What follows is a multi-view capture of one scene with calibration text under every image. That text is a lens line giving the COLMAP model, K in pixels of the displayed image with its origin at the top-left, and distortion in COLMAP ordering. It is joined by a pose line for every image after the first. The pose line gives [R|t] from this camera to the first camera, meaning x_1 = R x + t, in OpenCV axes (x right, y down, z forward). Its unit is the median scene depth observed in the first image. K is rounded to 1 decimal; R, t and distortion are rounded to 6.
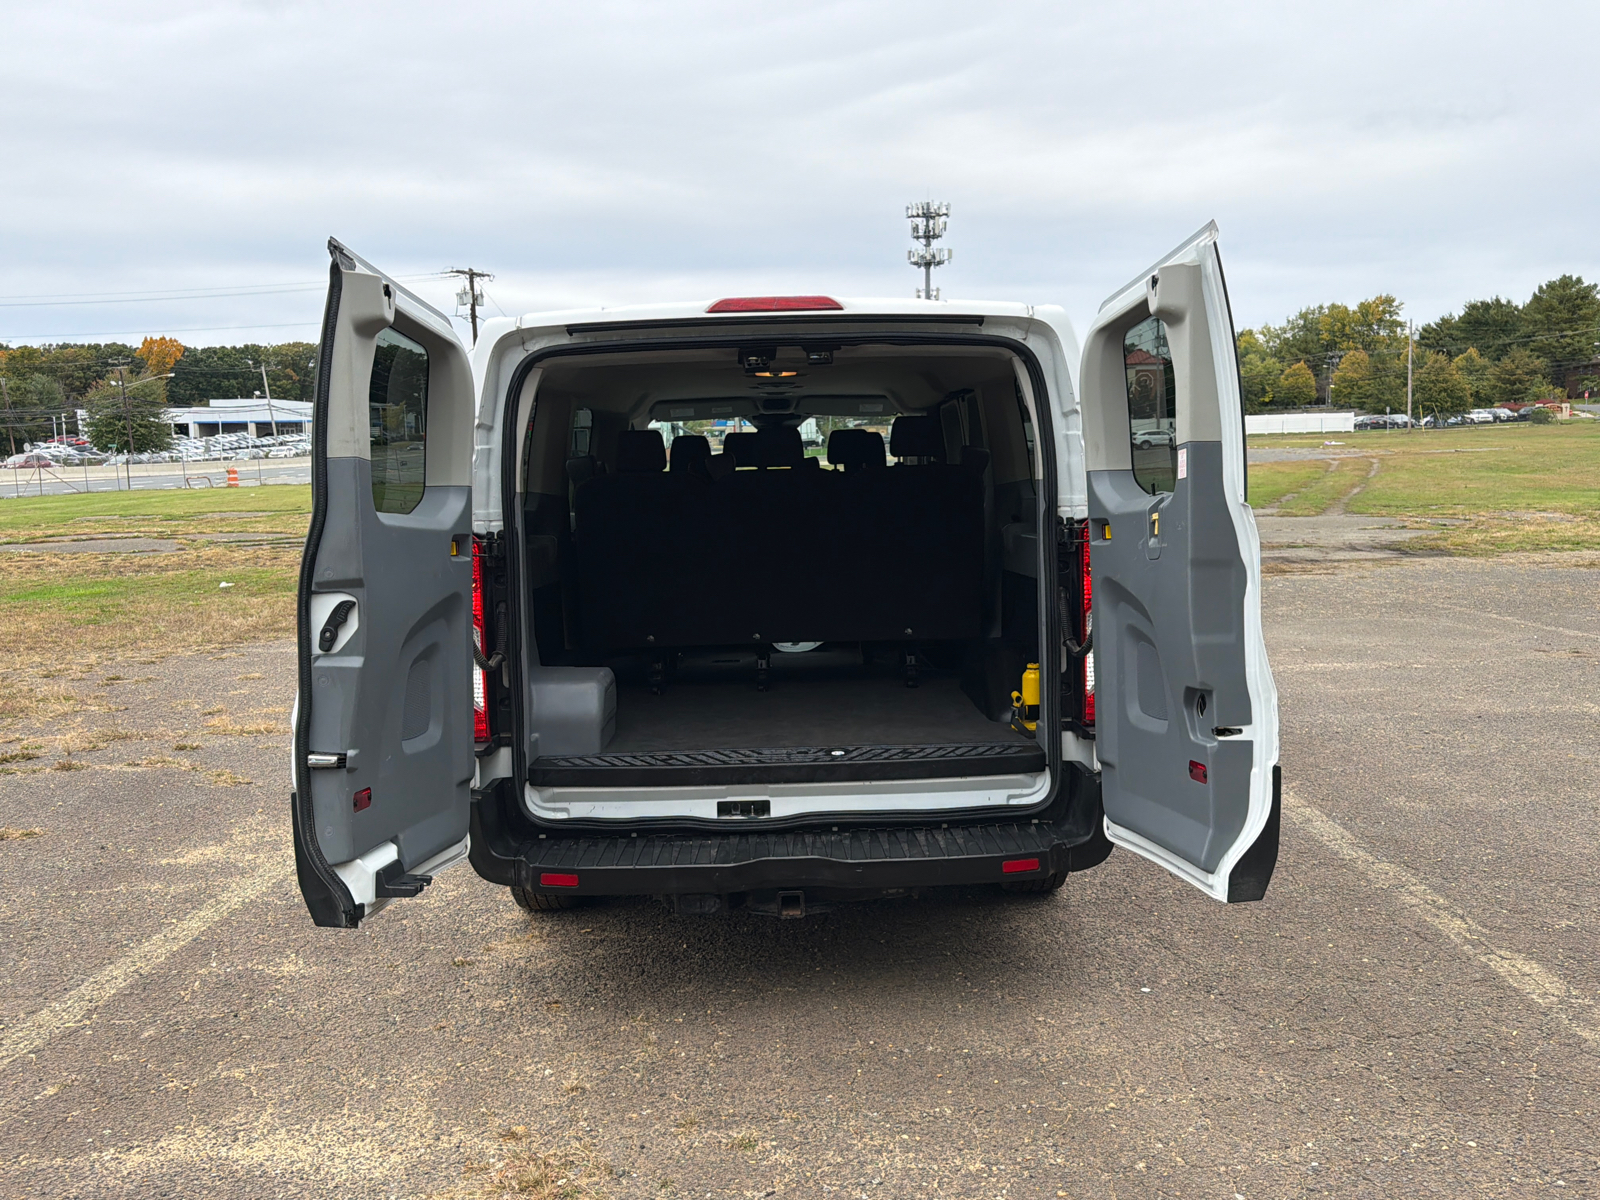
lens RADIAL K [[1345.5, 0, 795.4], [0, 1345.5, 600.5], [0, 0, 1]] dist [0.057407, -0.080220]
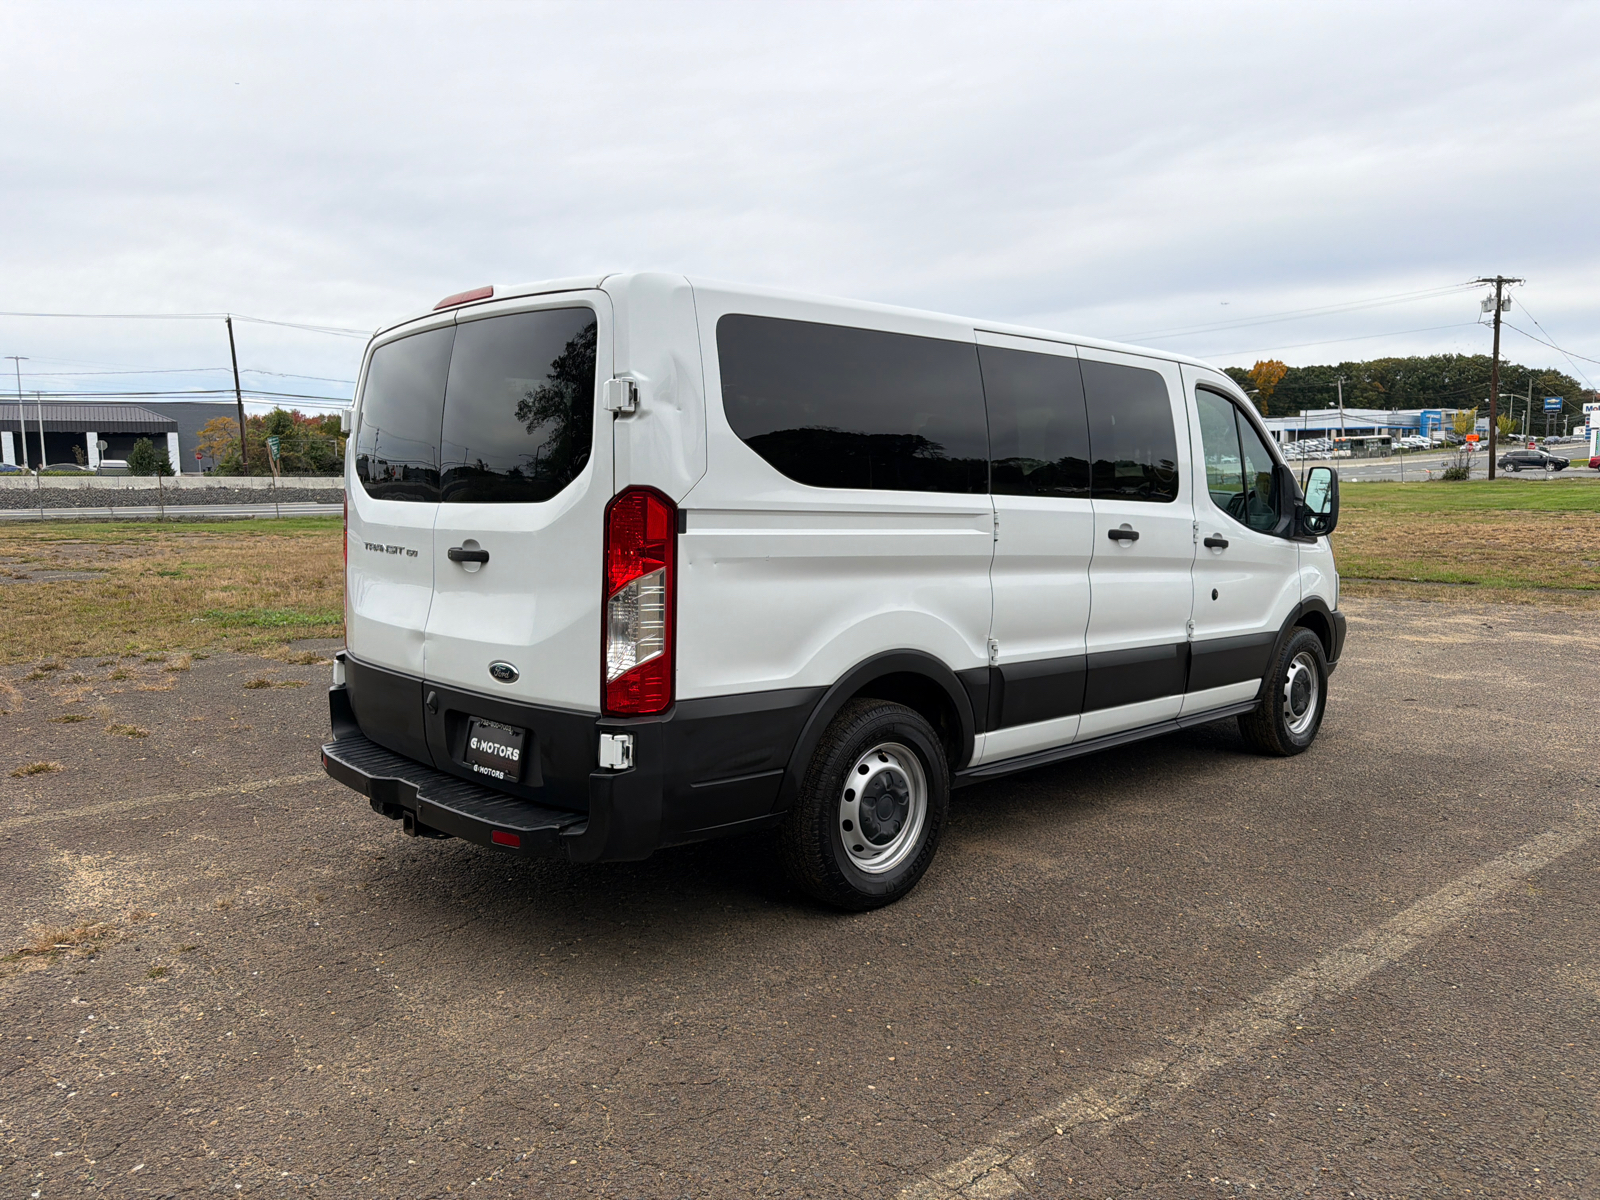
lens RADIAL K [[1123.8, 0, 809.0], [0, 1123.8, 601.0], [0, 0, 1]] dist [0.032593, -0.040622]
pose [[0.684831, 0.098261, -0.722046, 0.046229], [-0.083962, 0.994908, 0.055760, -0.002322], [0.723848, 0.022439, 0.689594, 0.029353]]
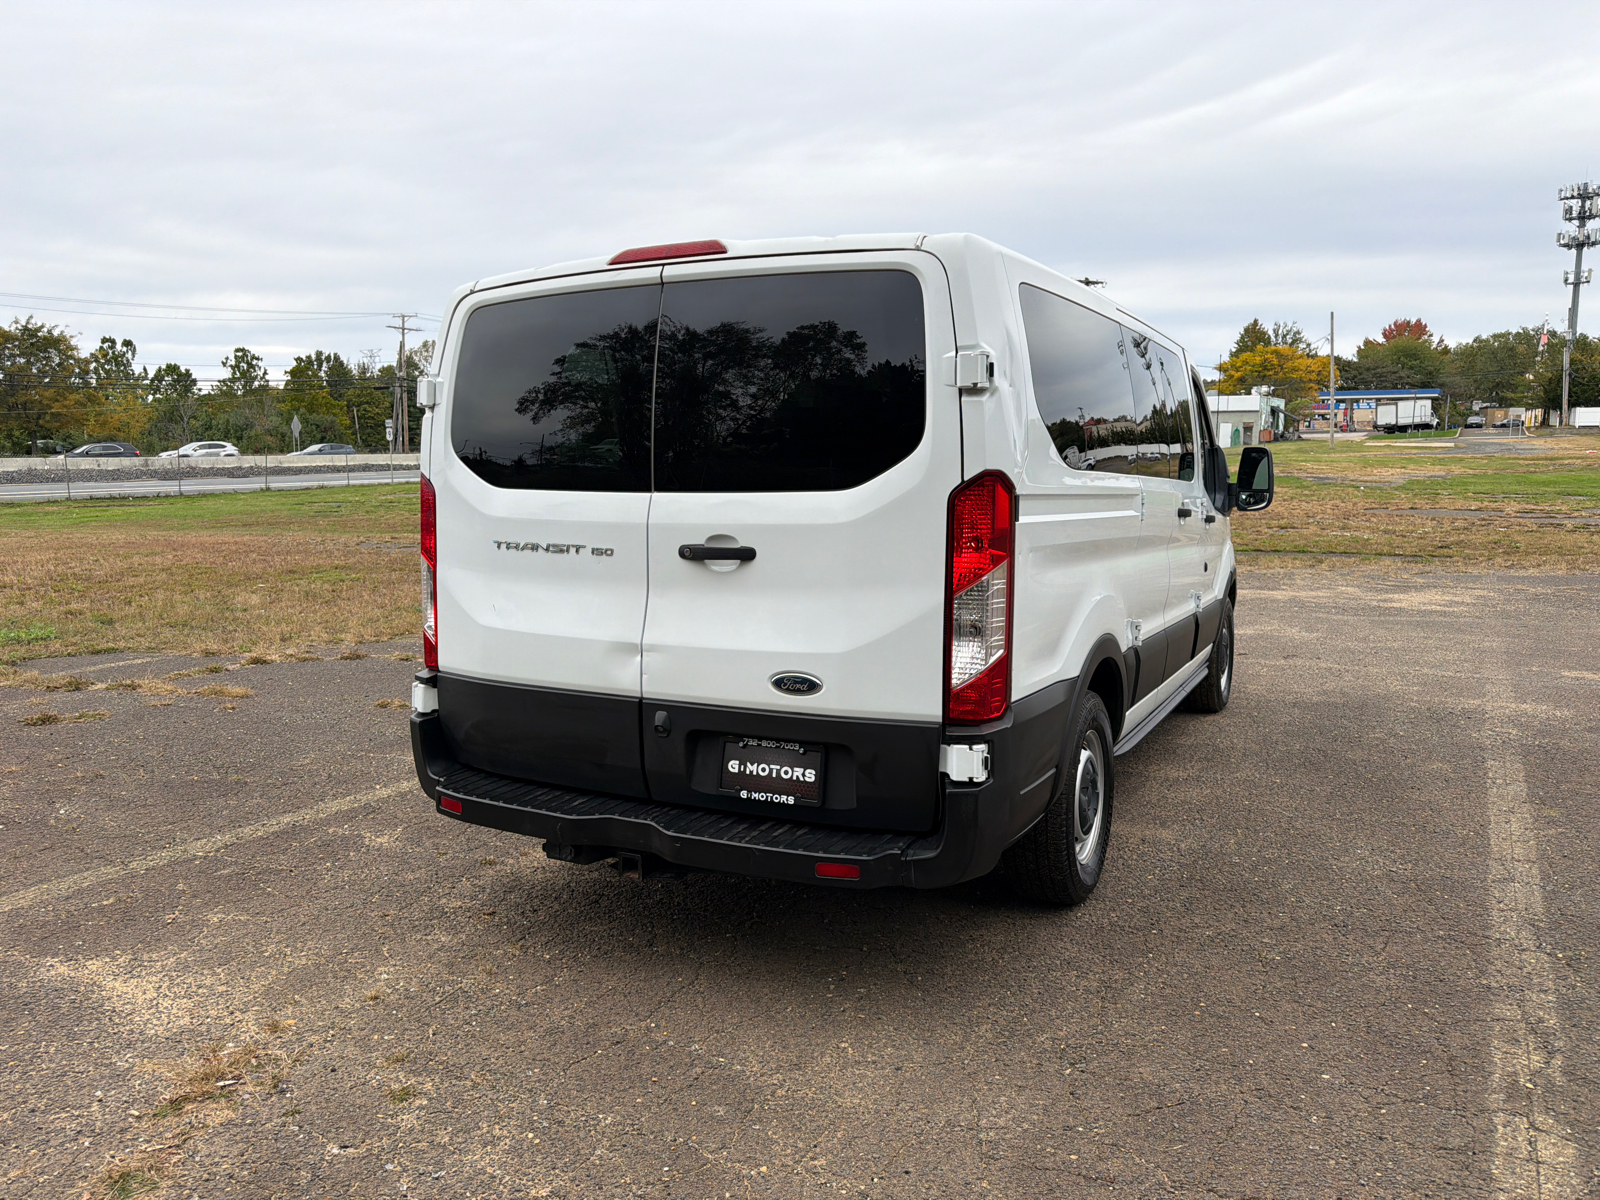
lens RADIAL K [[1123.8, 0, 805.7], [0, 1123.8, 599.8], [0, 0, 1]] dist [0.032593, -0.040622]
pose [[0.880530, 0.075336, -0.467964, 0.024431], [-0.058581, 0.997016, 0.050279, -0.000922], [0.470356, -0.016858, 0.882316, 0.017141]]
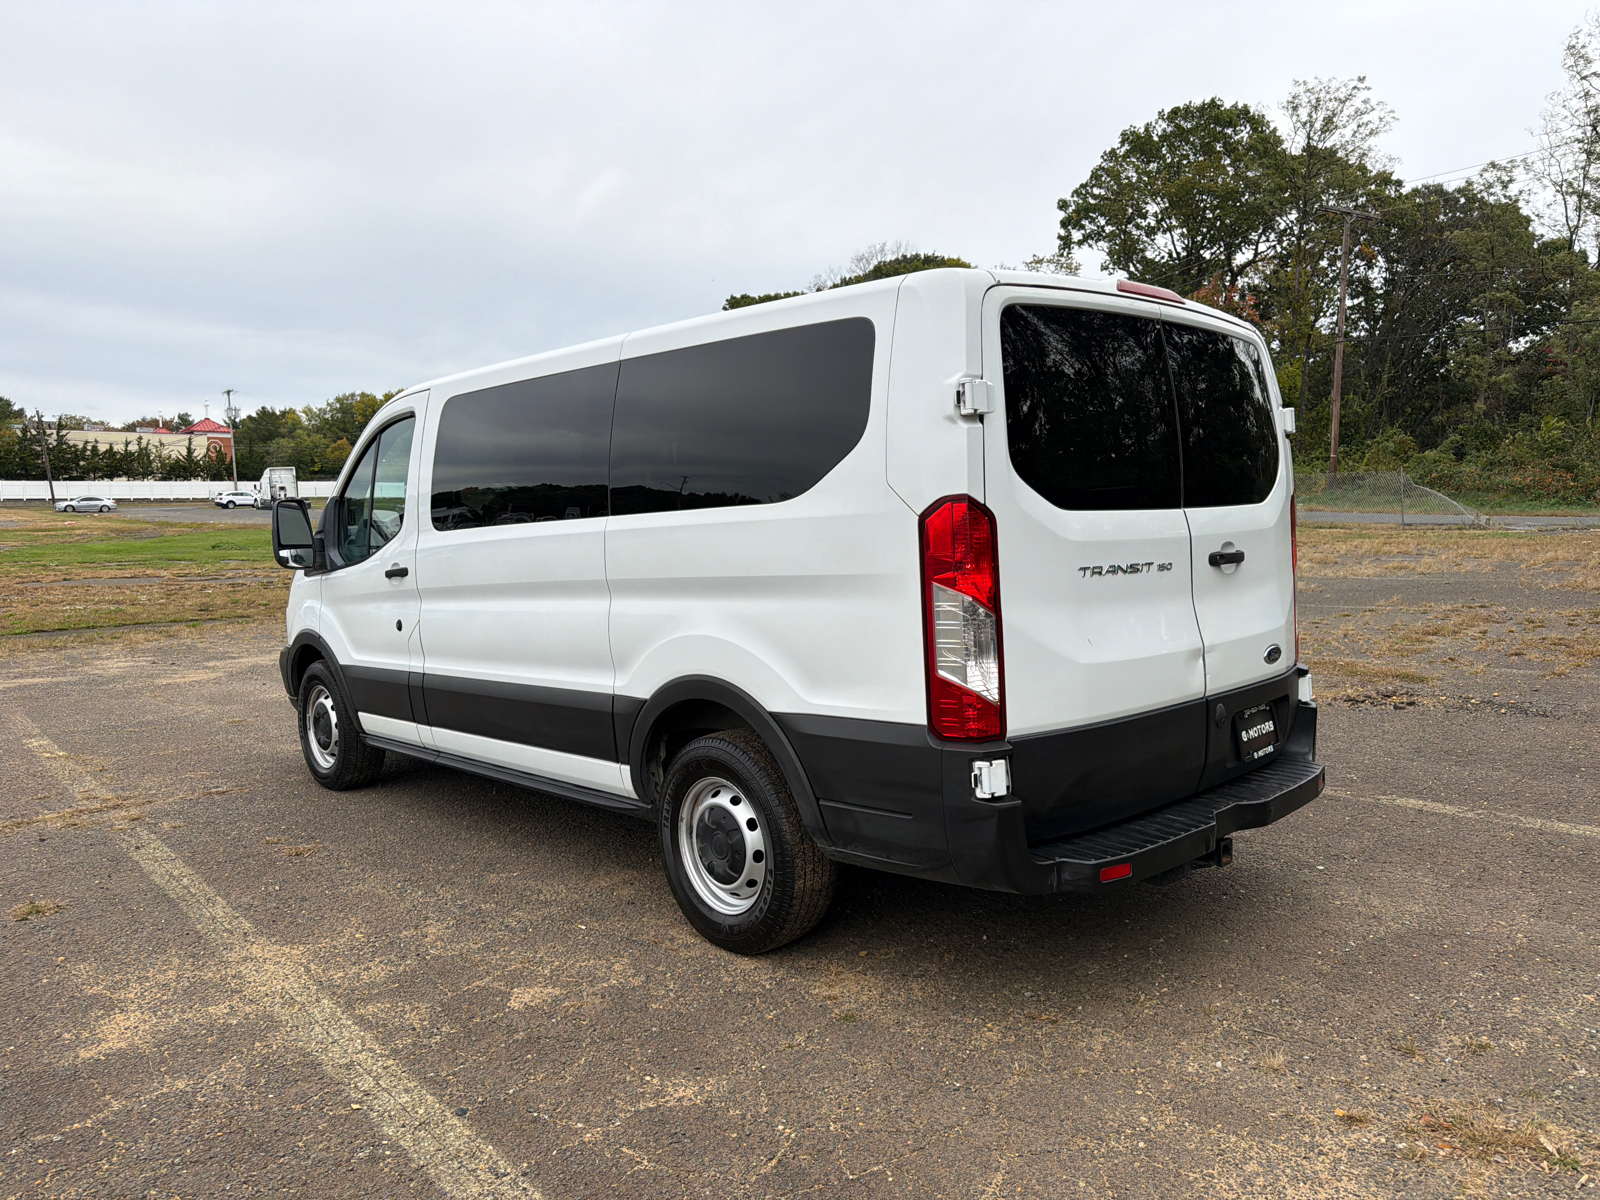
lens RADIAL K [[1123.8, 0, 798.7], [0, 1123.8, 603.2], [0, 0, 1]] dist [0.032593, -0.040622]
pose [[0.737409, -0.048940, 0.673671, -0.043169], [0.069629, 0.997566, -0.003747, 0.000429], [-0.671848, 0.049670, 0.739022, 0.028228]]
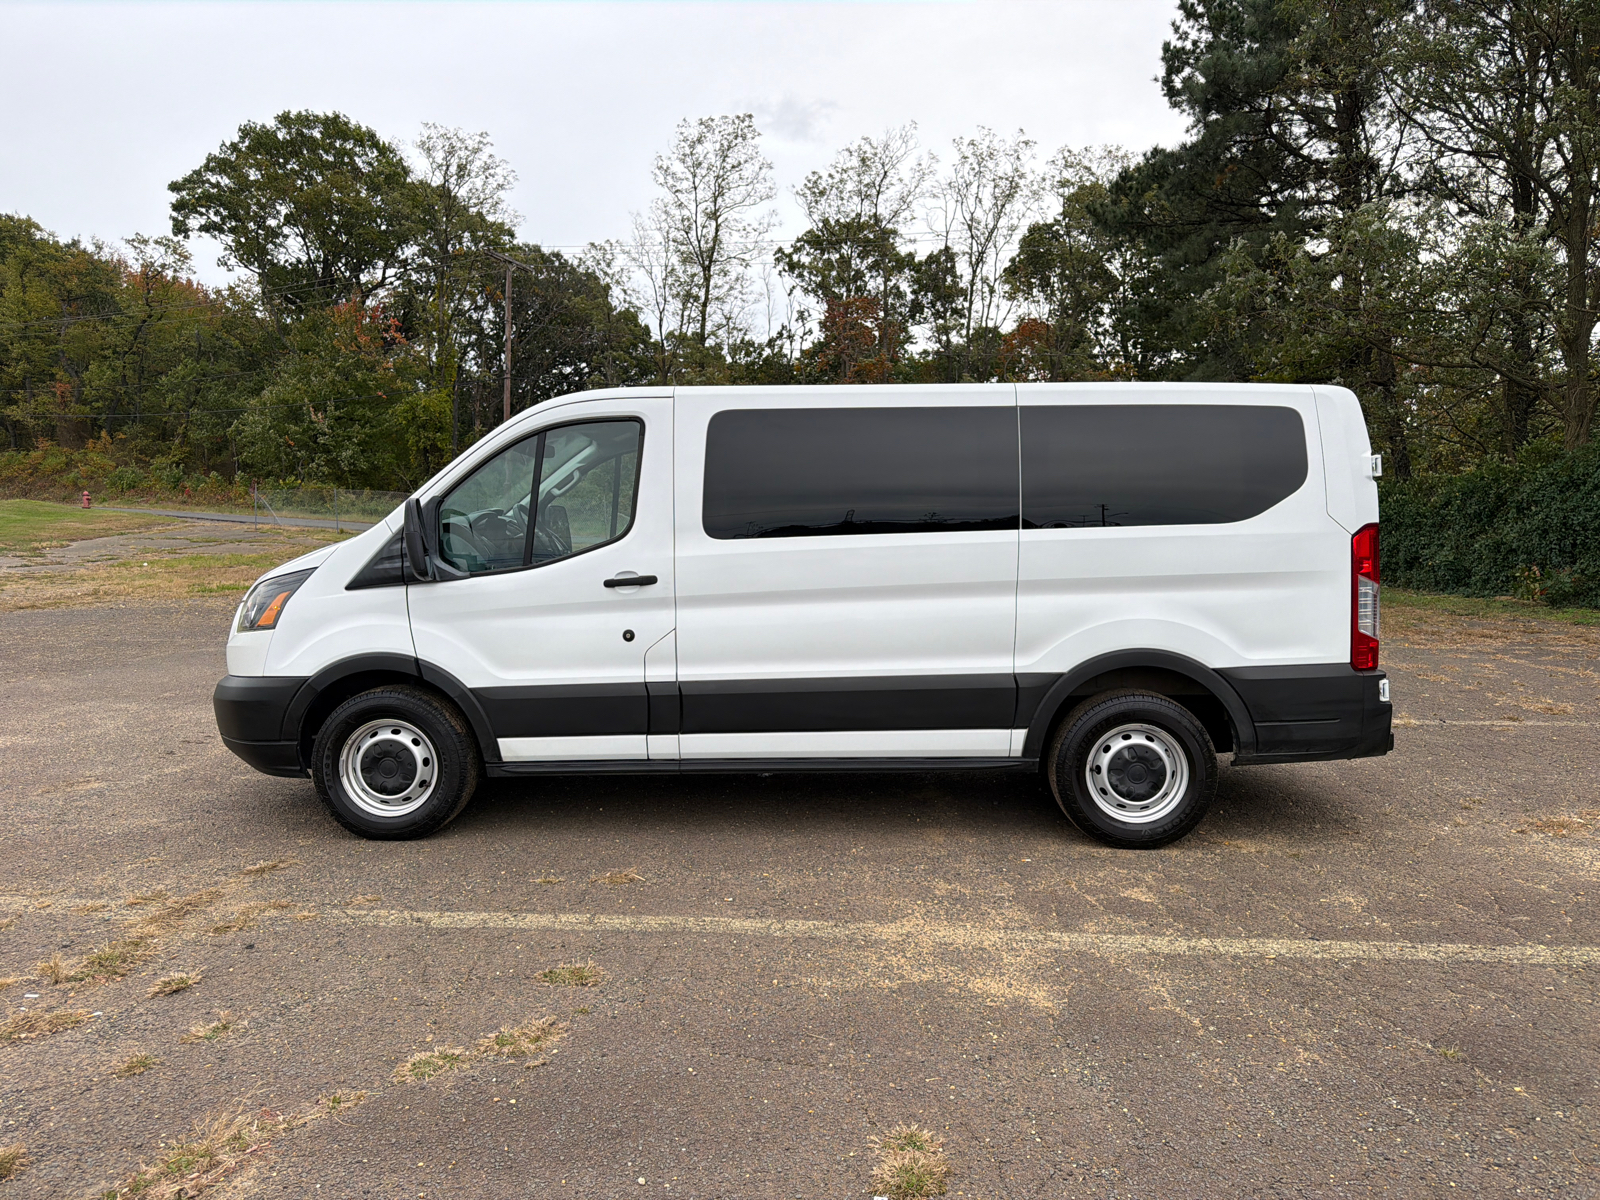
lens RADIAL K [[1123.8, 0, 795.4], [0, 1123.8, 613.2], [0, 0, 1]] dist [0.032593, -0.040622]
pose [[0.058000, -0.058242, 0.996616, -0.080434], [0.085882, 0.994887, 0.053143, -0.004224], [-0.994616, 0.082509, 0.062705, 0.082259]]
